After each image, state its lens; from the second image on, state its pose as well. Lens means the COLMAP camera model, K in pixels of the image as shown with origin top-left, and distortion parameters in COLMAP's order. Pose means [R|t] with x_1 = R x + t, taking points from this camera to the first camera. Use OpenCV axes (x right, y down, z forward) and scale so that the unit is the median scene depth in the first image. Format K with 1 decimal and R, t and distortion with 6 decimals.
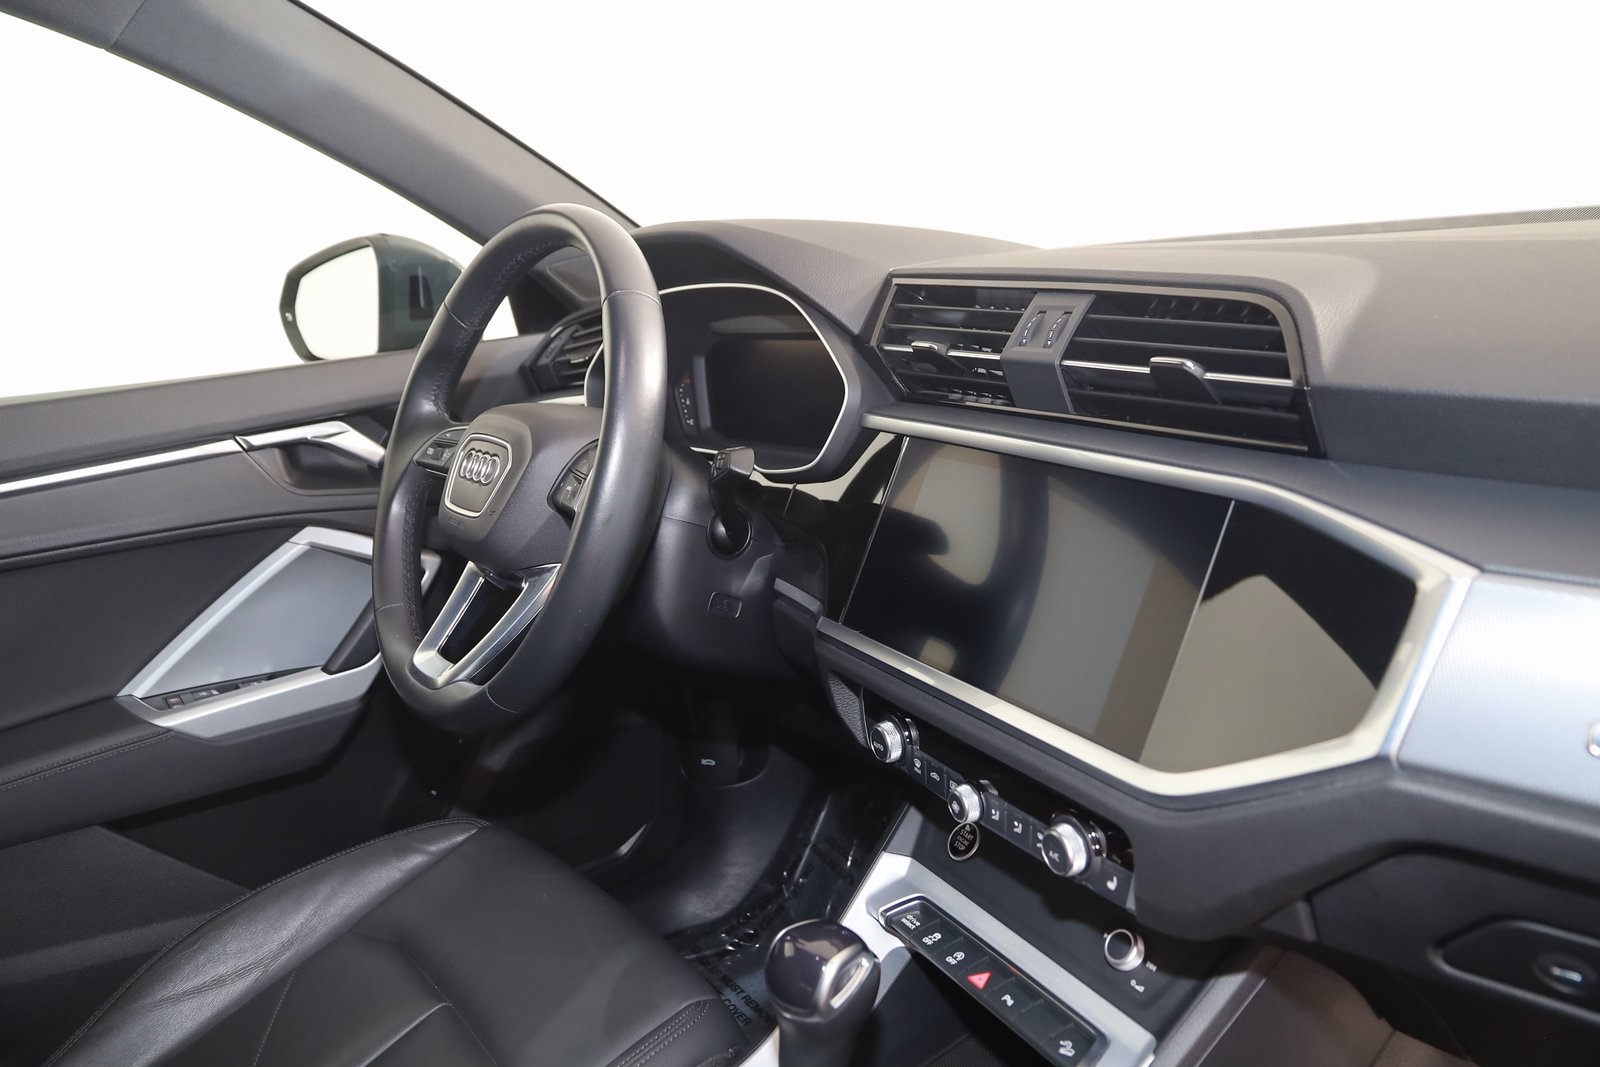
lens RADIAL K [[1183.7, 0, 805.6], [0, 1183.7, 545.3], [0, 0, 1]] dist [-0.082574, 0.062441]
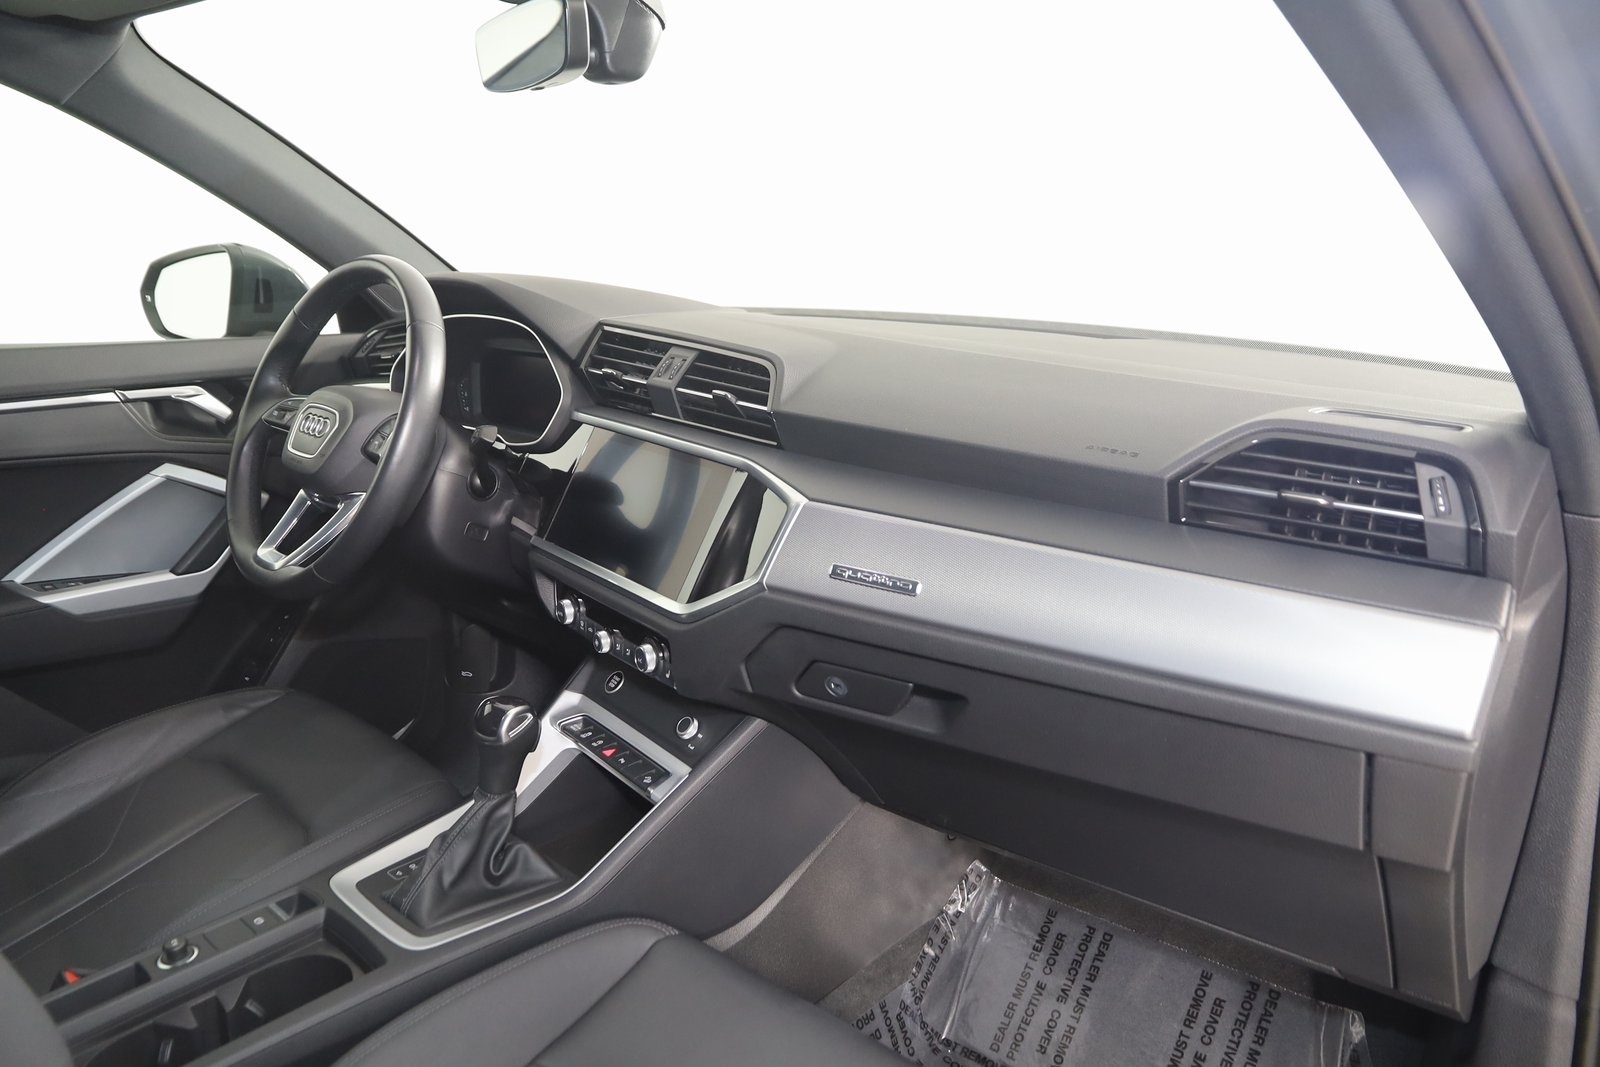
lens RADIAL K [[1183.7, 0, 797.7], [0, 1183.7, 543.6], [0, 0, 1]] dist [-0.082574, 0.062441]
pose [[0.984730, 0.068577, 0.160011, 0.099858], [-0.066665, 0.997626, -0.017289, 0.068098], [-0.160817, 0.006358, 0.986964, -0.560995]]
